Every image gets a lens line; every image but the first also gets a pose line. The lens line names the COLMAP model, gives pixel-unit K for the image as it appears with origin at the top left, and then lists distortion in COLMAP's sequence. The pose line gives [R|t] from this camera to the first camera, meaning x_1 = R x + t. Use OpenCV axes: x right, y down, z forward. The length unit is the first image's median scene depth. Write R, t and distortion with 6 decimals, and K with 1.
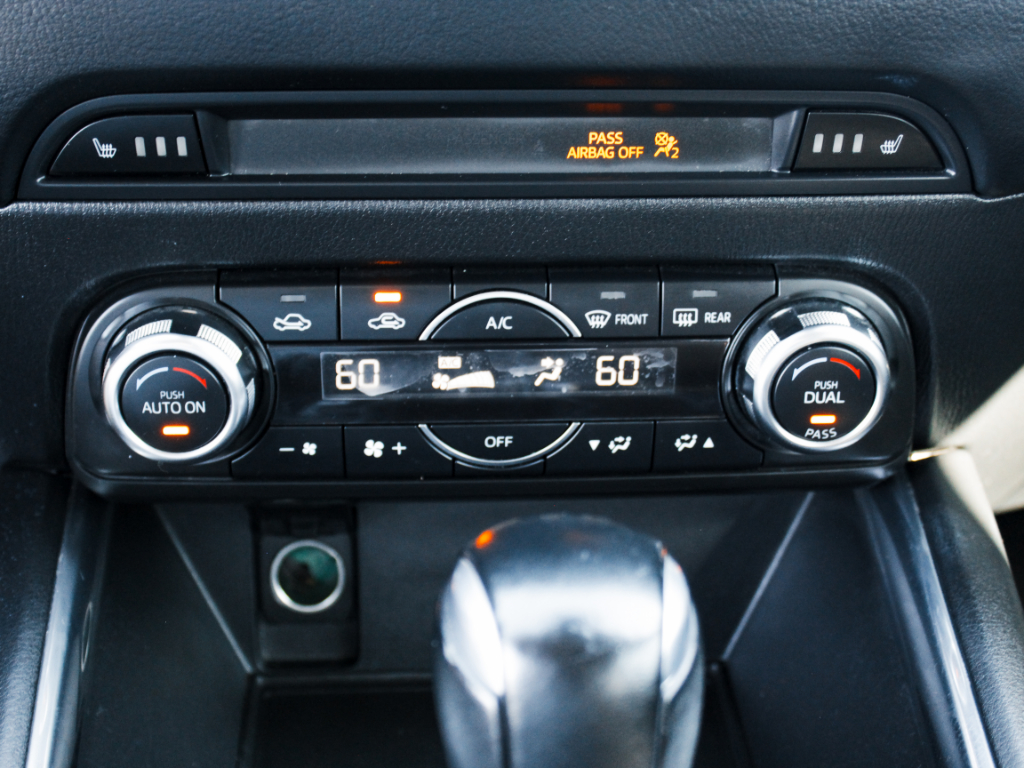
lens RADIAL K [[1462.9, 0, 512.0], [0, 1462.9, 384.0], [0, 0, 1]] dist [-0.067009, -0.007398]
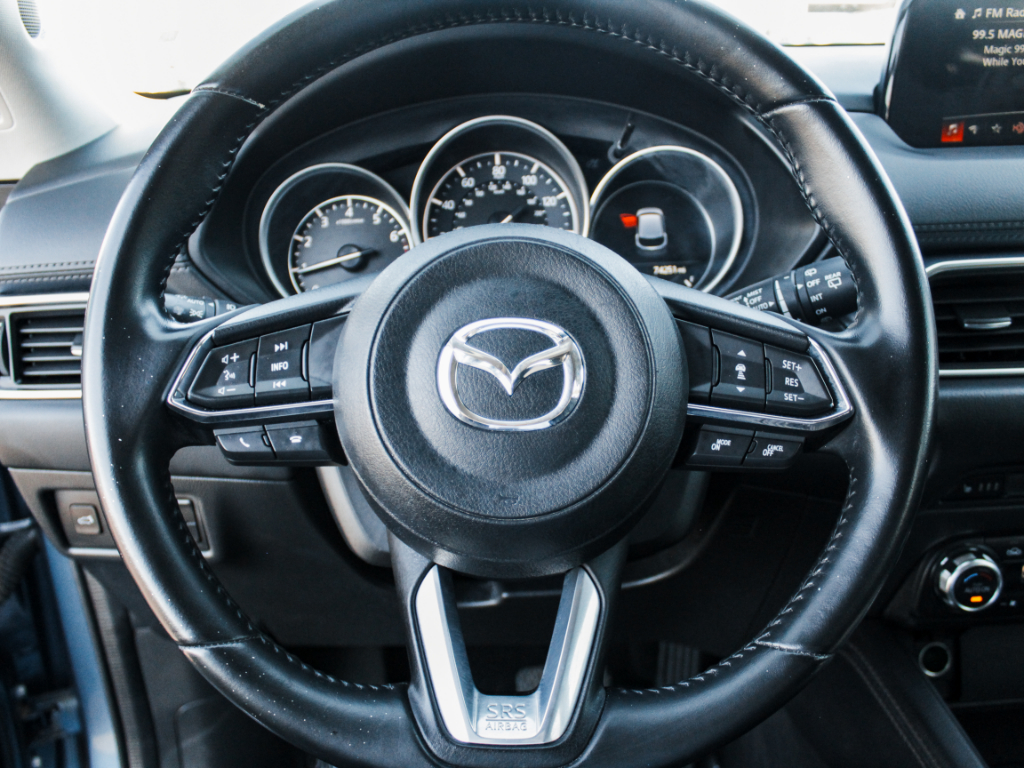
lens RADIAL K [[928.6, 0, 512.0], [0, 928.6, 384.0], [0, 0, 1]] dist [-0.176345, 0.146153]
pose [[0.997689, -0.043119, -0.052508, -0.918895], [0.033918, 0.985712, -0.164989, -0.104175], [0.058872, 0.162826, 0.984897, -0.573615]]
